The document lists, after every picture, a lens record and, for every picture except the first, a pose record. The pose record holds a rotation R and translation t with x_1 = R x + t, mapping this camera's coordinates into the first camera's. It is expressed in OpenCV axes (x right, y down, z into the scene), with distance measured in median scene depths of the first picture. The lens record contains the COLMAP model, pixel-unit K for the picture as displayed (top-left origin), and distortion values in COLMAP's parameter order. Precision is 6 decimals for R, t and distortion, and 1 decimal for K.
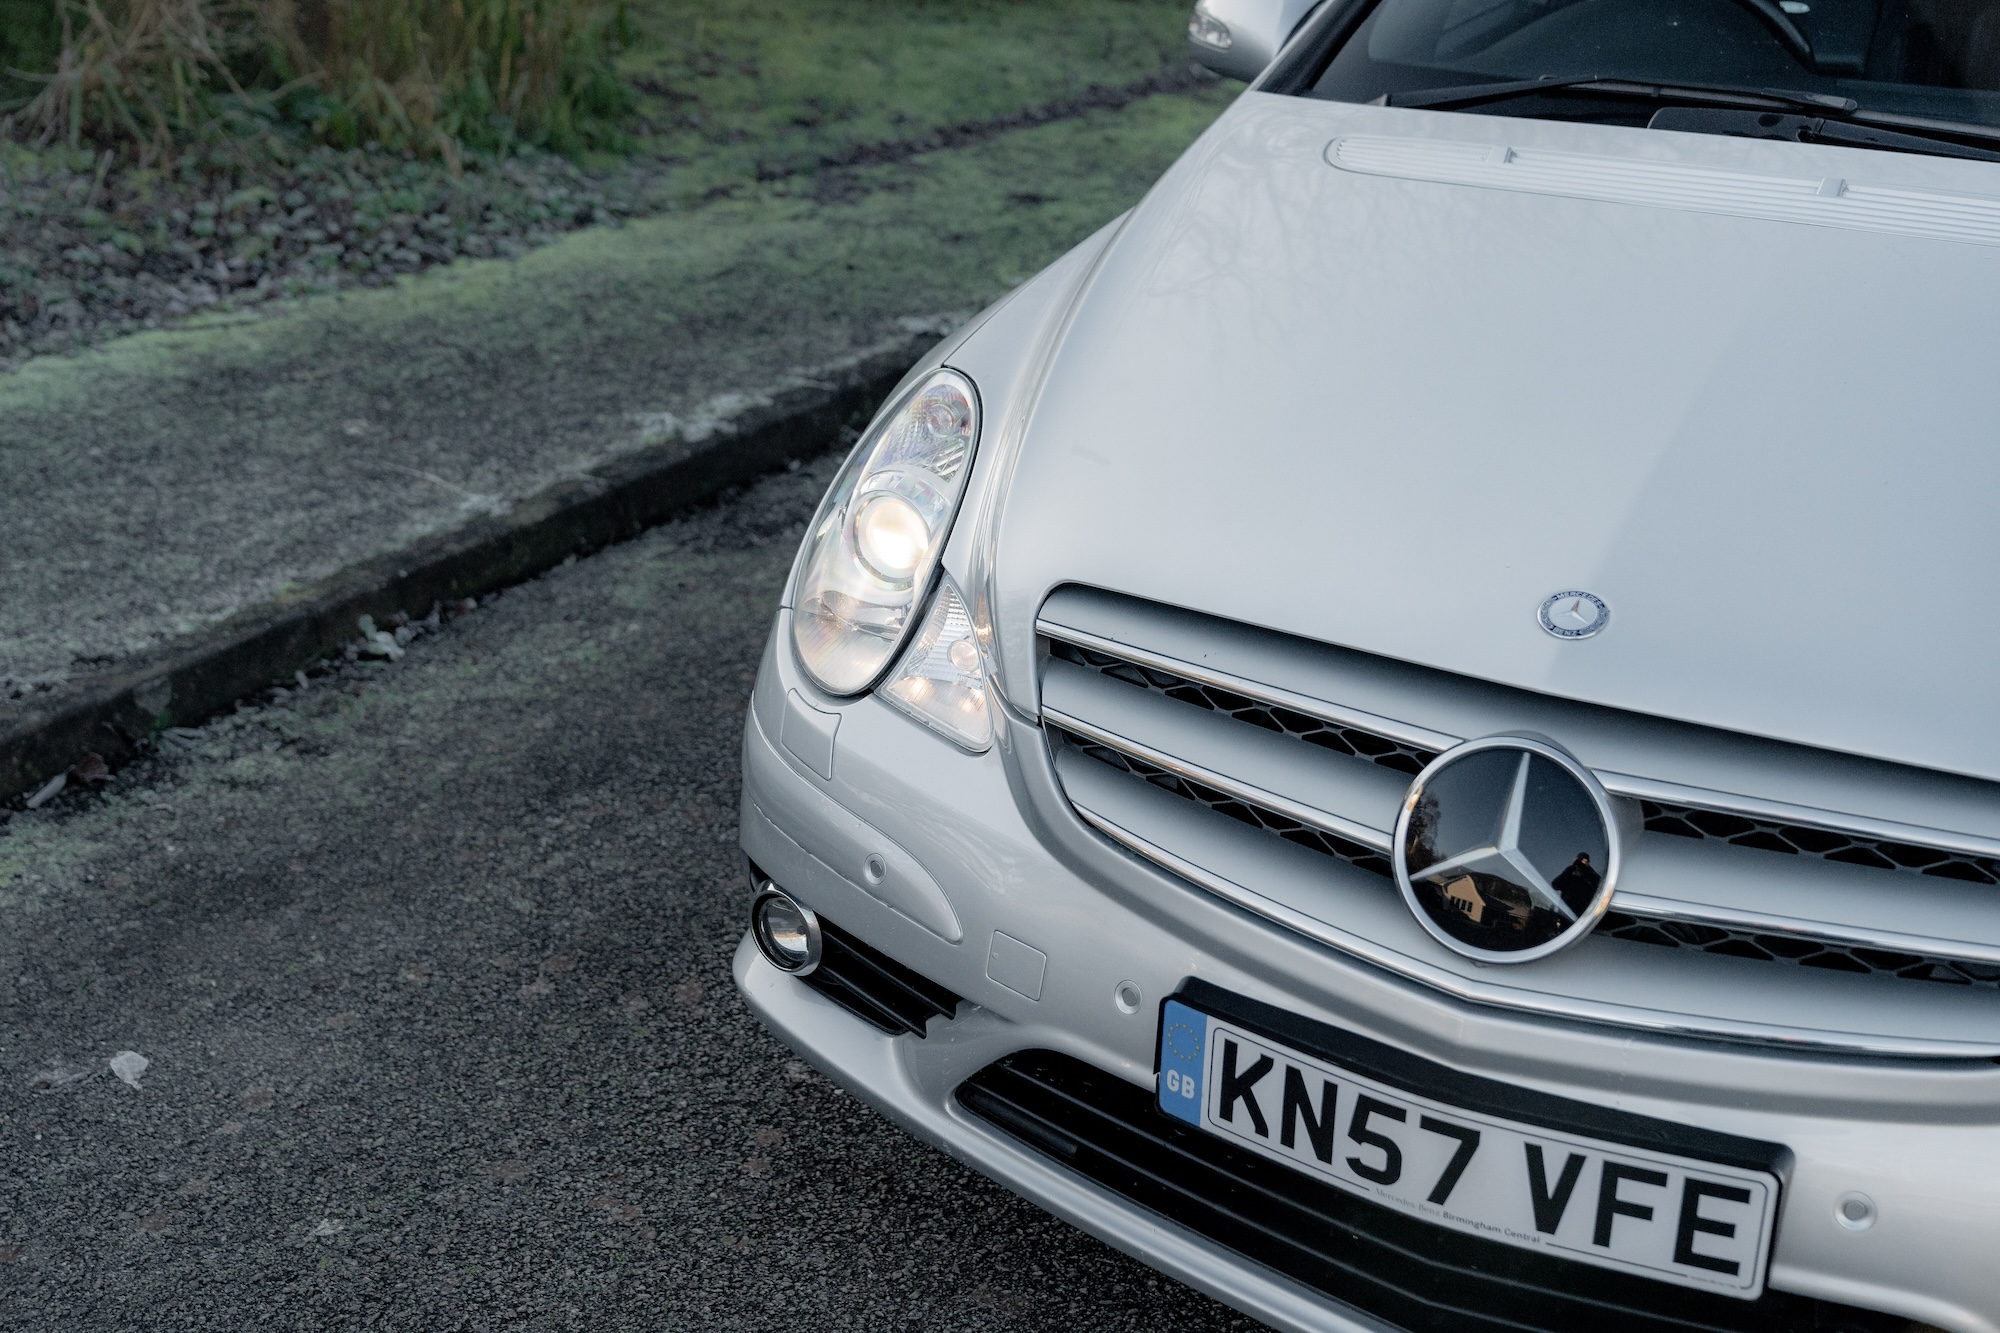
lens RADIAL K [[2473.6, 0, 993.0], [0, 2473.6, 673.4], [0, 0, 1]] dist [0.072369, -0.006674]
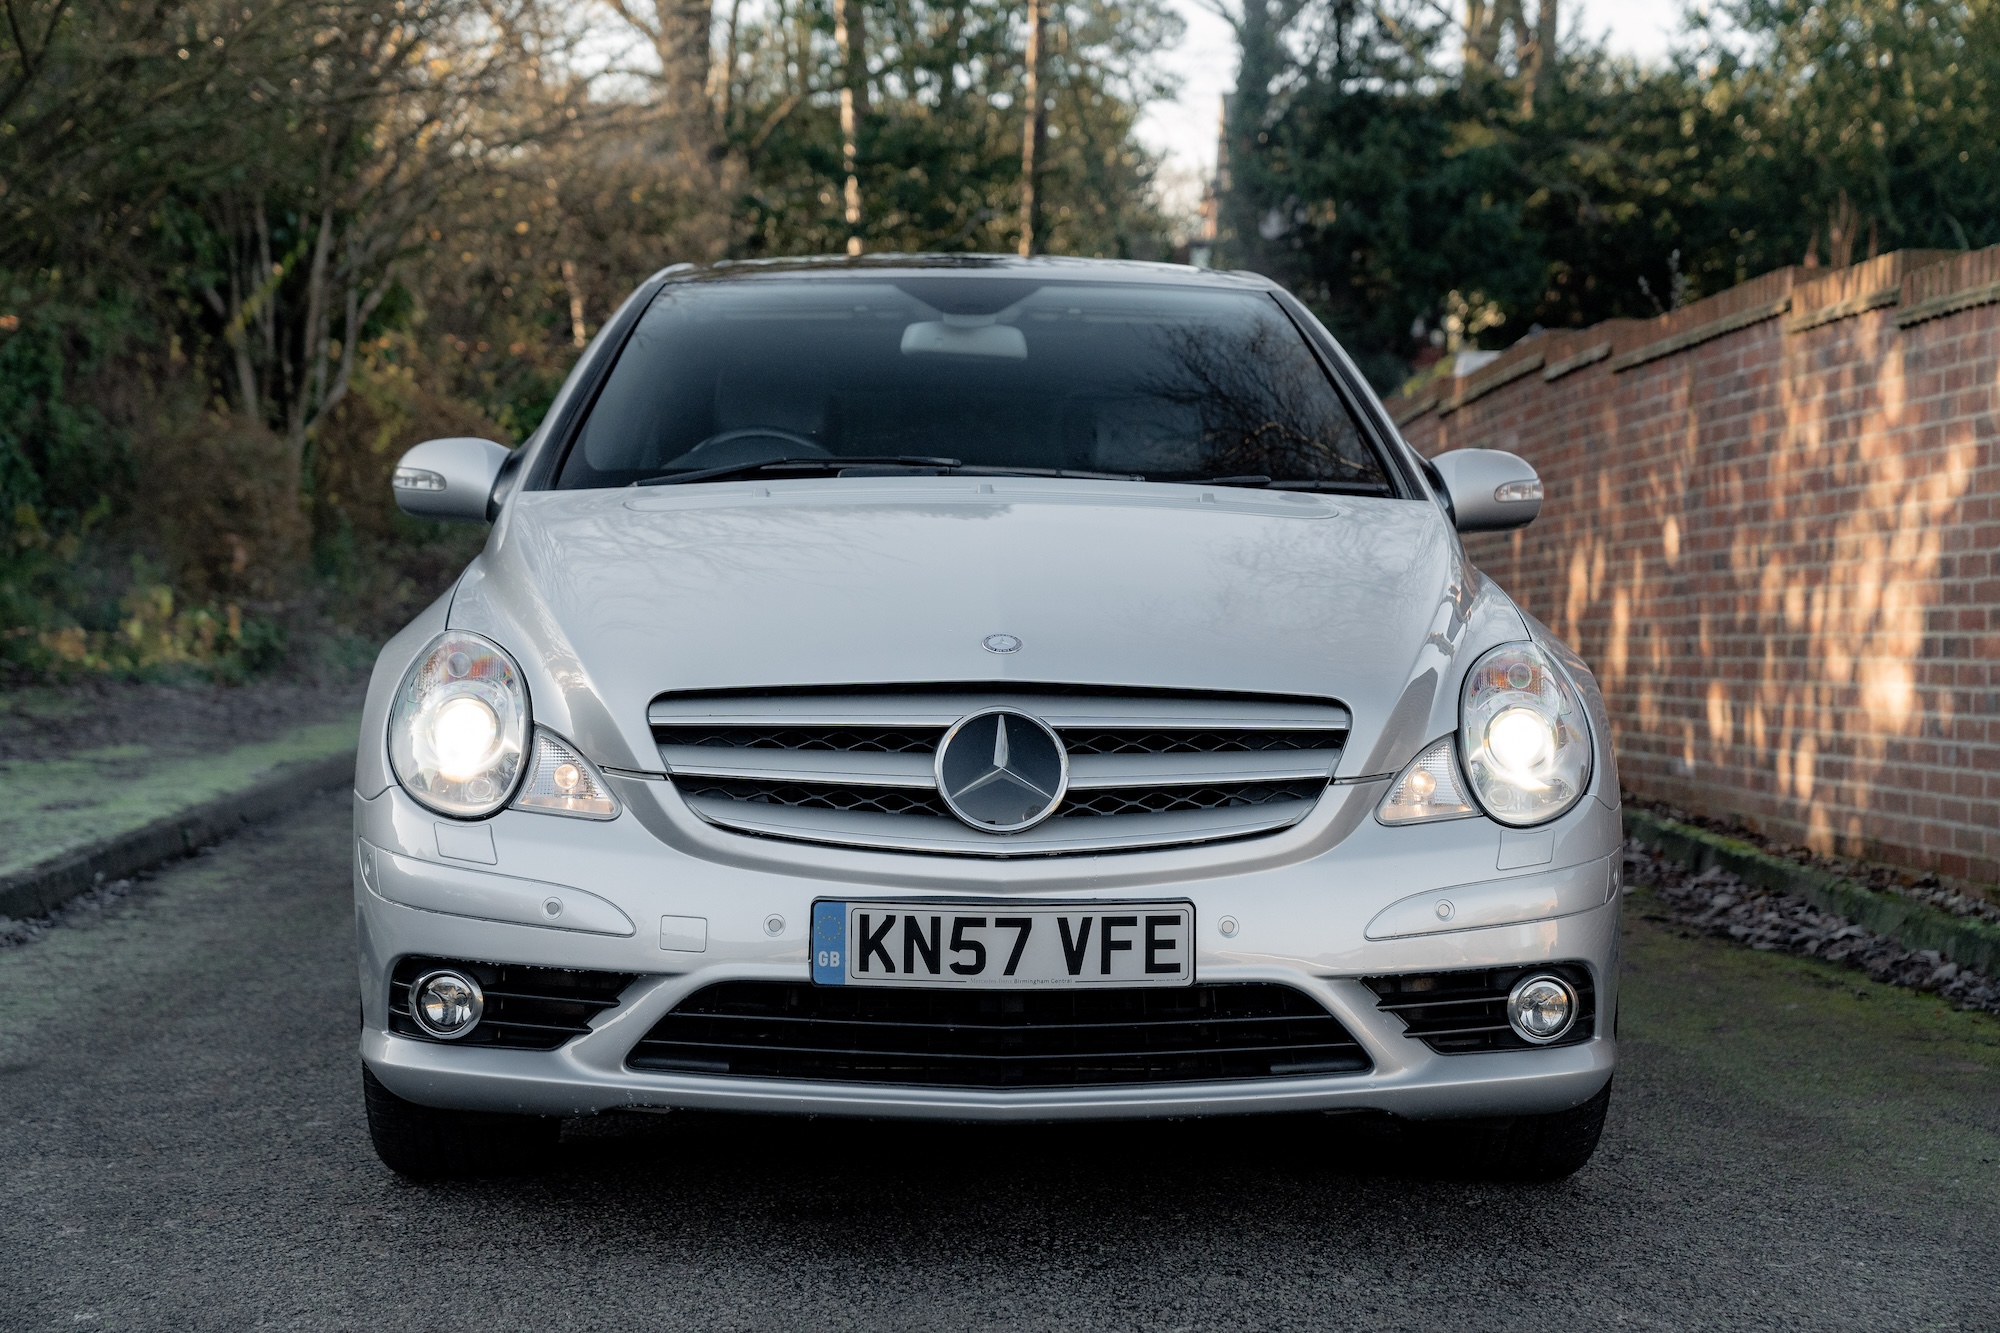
lens RADIAL K [[3307.0, 0, 1000.0], [0, 3307.0, 666.5], [0, 0, 1]] dist [0.118769, -0.046901]
pose [[0.858254, -0.048148, 0.510962, -0.942879], [0.206625, 0.943755, -0.258135, 0.585395], [-0.469794, 0.327123, 0.819930, -0.873502]]
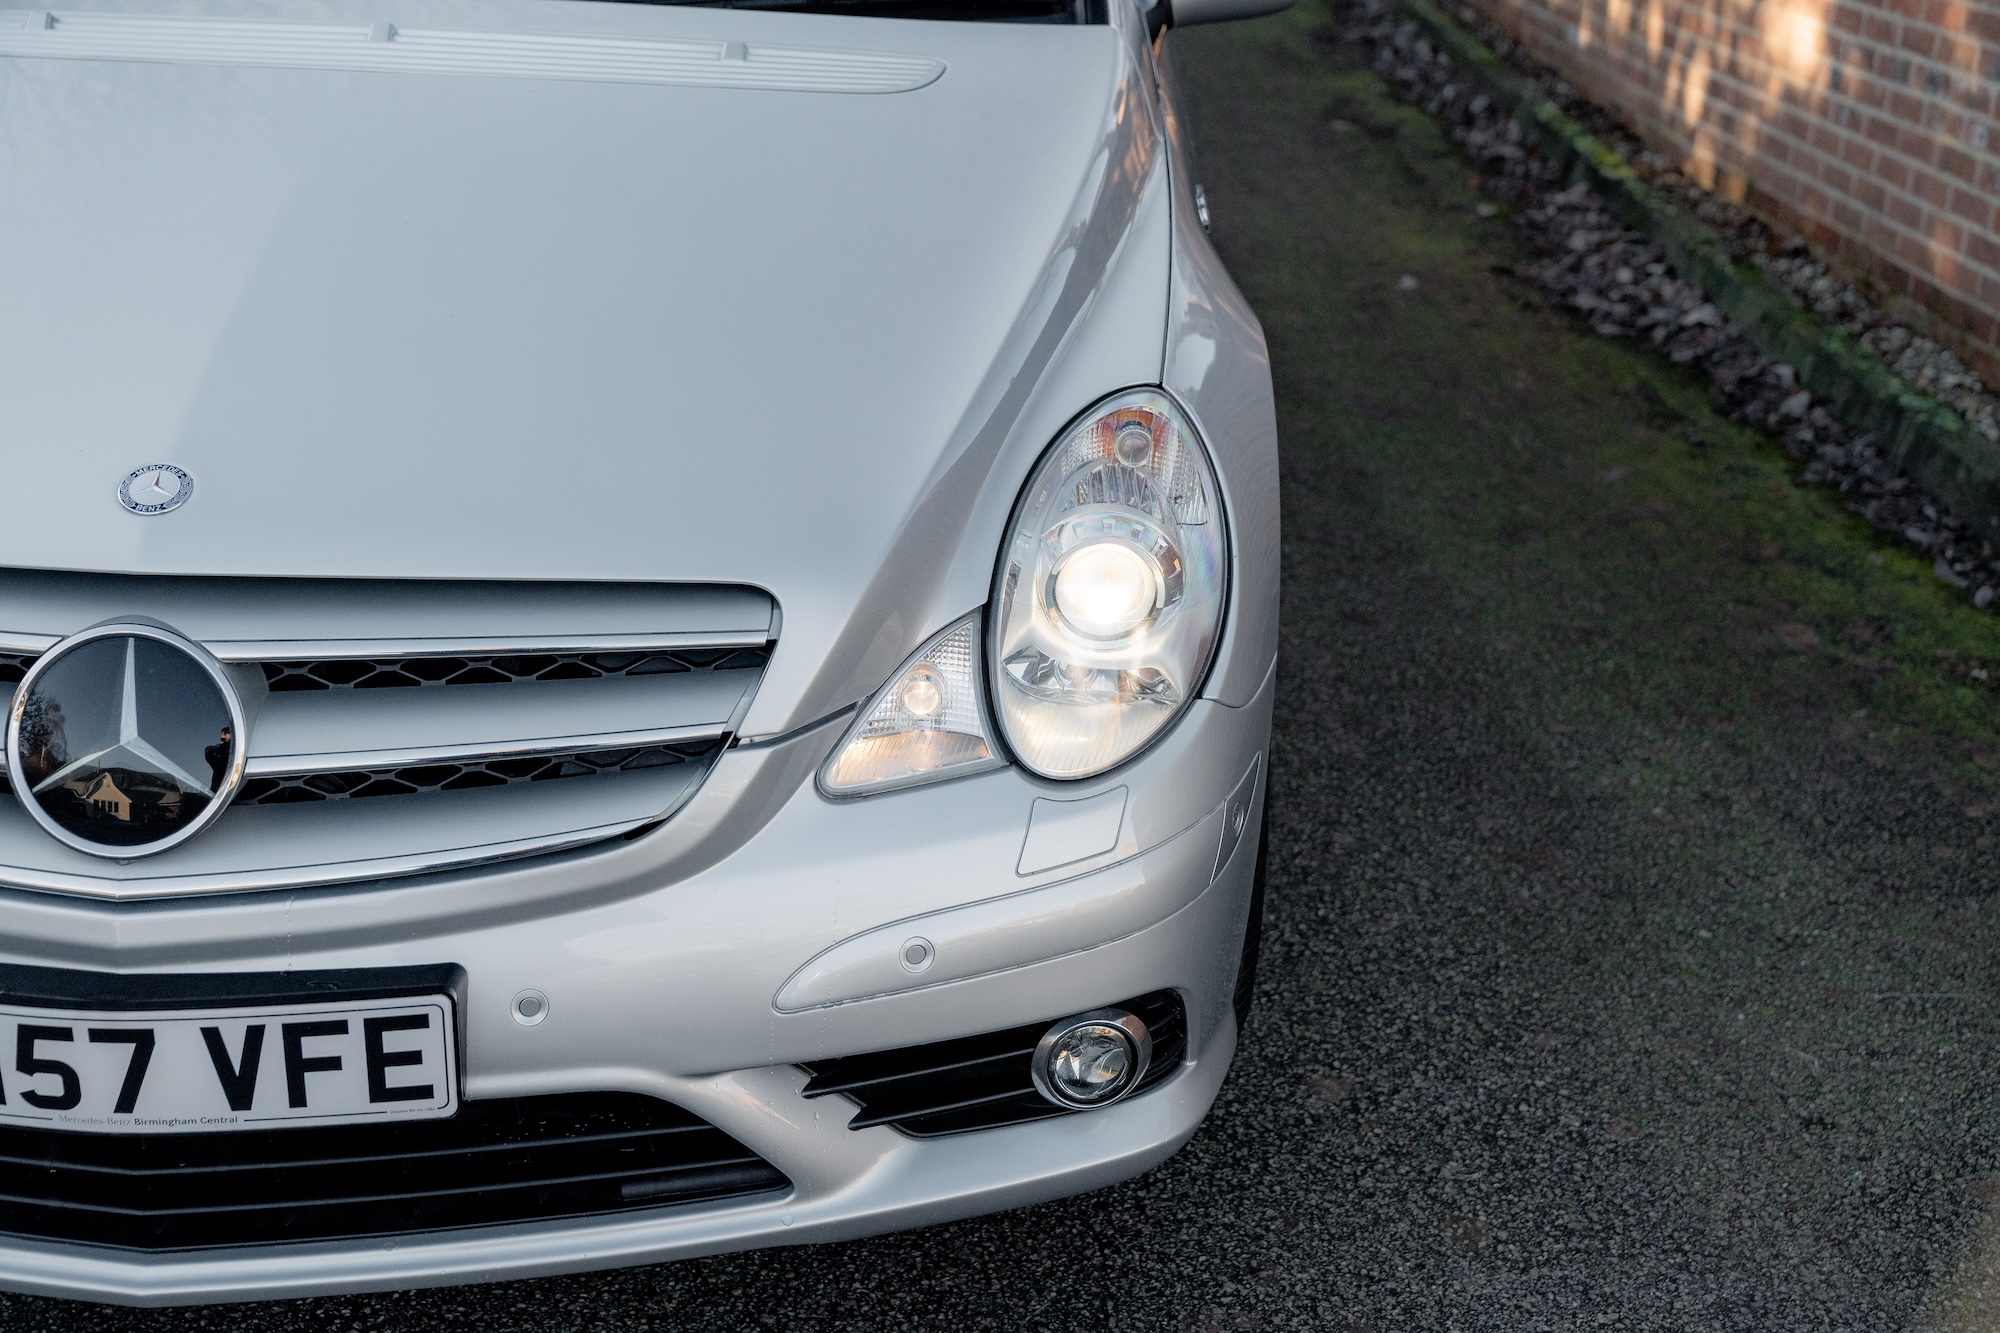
lens RADIAL K [[2473.6, 0, 993.0], [0, 2473.6, 673.4], [0, 0, 1]] dist [0.072369, -0.006674]
pose [[0.879536, -0.193730, 0.434610, 0.085332], [0.172313, 0.981050, 0.088593, 0.017406], [-0.443537, -0.003031, 0.896251, -0.020261]]
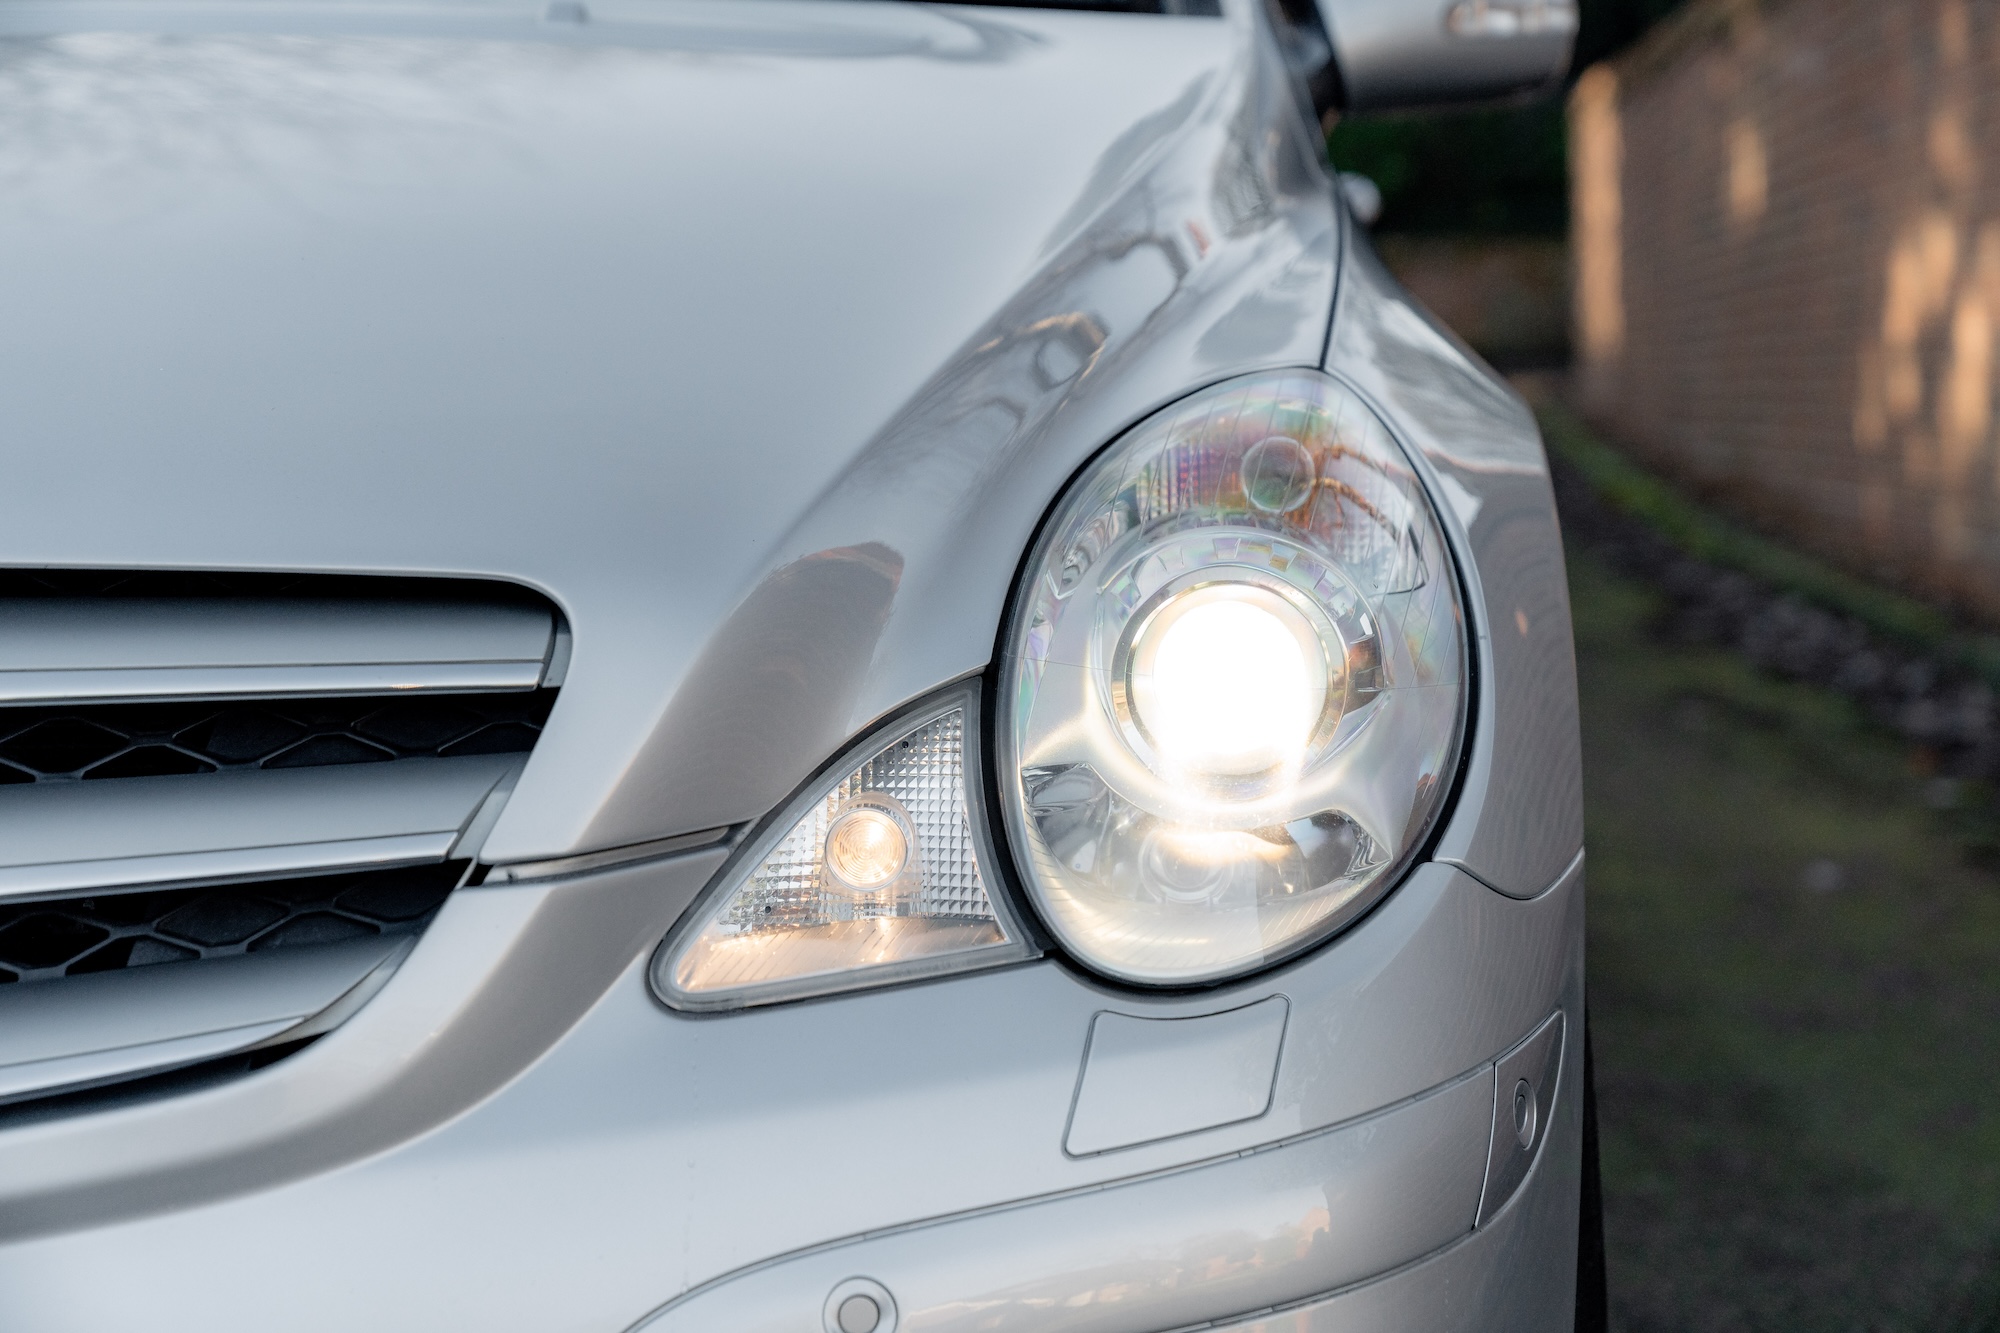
lens RADIAL K [[3933.5, 0, 1000.0], [0, 3933.5, 666.5], [0, 0, 1]] dist [0.050496, 0.147462]
pose [[0.893388, -0.101303, 0.437716, 0.176801], [0.214075, 0.952527, -0.216483, 0.269432], [-0.395006, 0.287107, 0.872663, 0.183511]]
